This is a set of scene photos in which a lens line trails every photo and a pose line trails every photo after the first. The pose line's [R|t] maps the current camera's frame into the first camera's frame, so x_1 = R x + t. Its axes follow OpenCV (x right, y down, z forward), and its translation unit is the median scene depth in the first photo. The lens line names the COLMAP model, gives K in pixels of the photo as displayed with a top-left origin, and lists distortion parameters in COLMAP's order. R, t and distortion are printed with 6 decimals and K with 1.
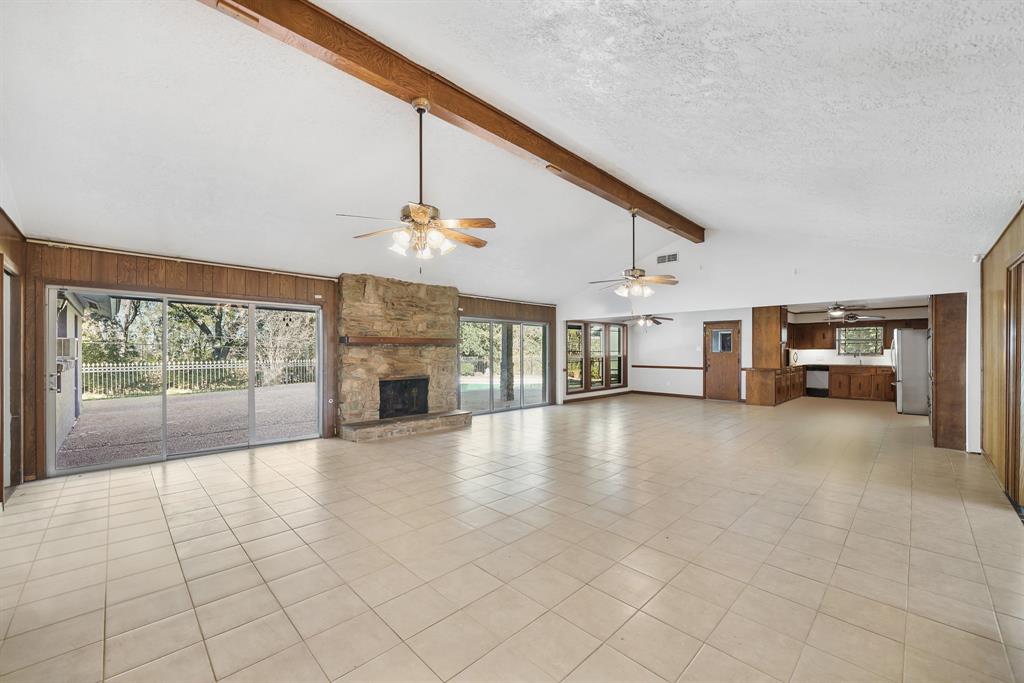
lens RADIAL K [[407.9, 0, 514.9], [0, 407.9, 352.1], [0, 0, 1]] dist [-0.001661, -0.000135]
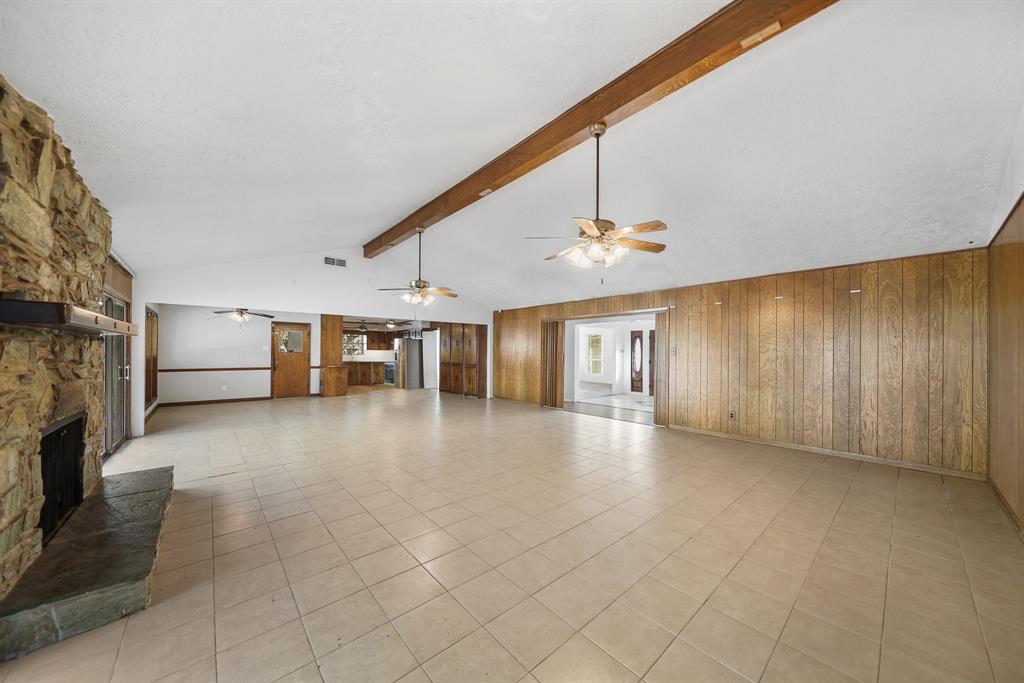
lens RADIAL K [[351.5, 0, 517.4], [0, 351.5, 345.3], [0, 0, 1]] dist [-0.000115, -0.000001]
pose [[0.057836, 0.014356, 0.998223, -0.533687], [-0.002453, 0.999896, -0.014238, -0.007721], [-0.998323, -0.001625, 0.057866, 0.533866]]
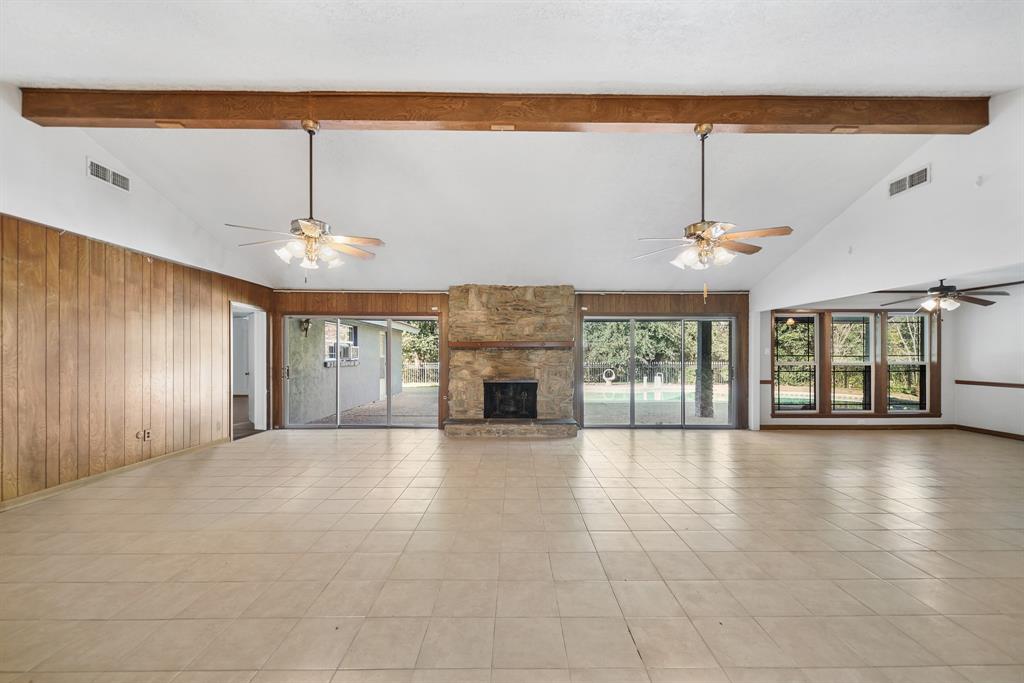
lens RADIAL K [[394.0, 0, 512.8], [0, 394.0, 356.0], [0, 0, 1]] dist [0.000200, 0.000008]
pose [[0.707501, 0.005564, -0.706691, 0.407635], [-0.003214, 0.999984, 0.004656, -0.003290], [0.706705, -0.001023, 0.707507, 0.294670]]
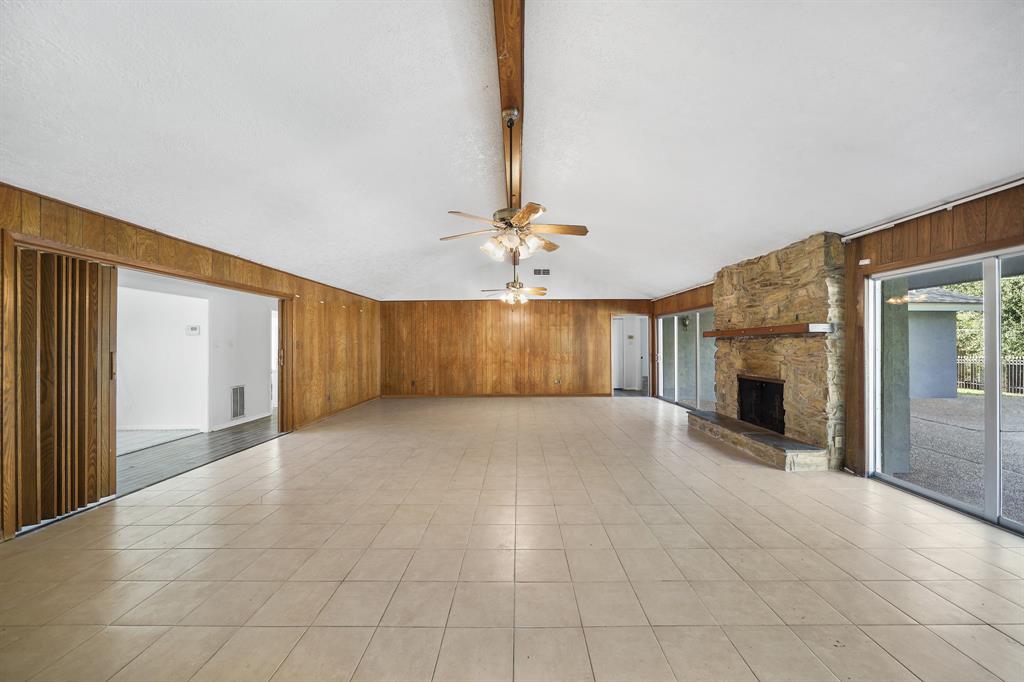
lens RADIAL K [[351.5, 0, 517.4], [0, 351.5, 344.8], [0, 0, 1]] dist [-0.000115, -0.000001]
pose [[-0.708709, 0.002833, -0.705495, 0.522637], [0.002972, 0.999995, 0.001030, -0.004220], [0.705494, -0.001367, -0.708714, 1.098723]]
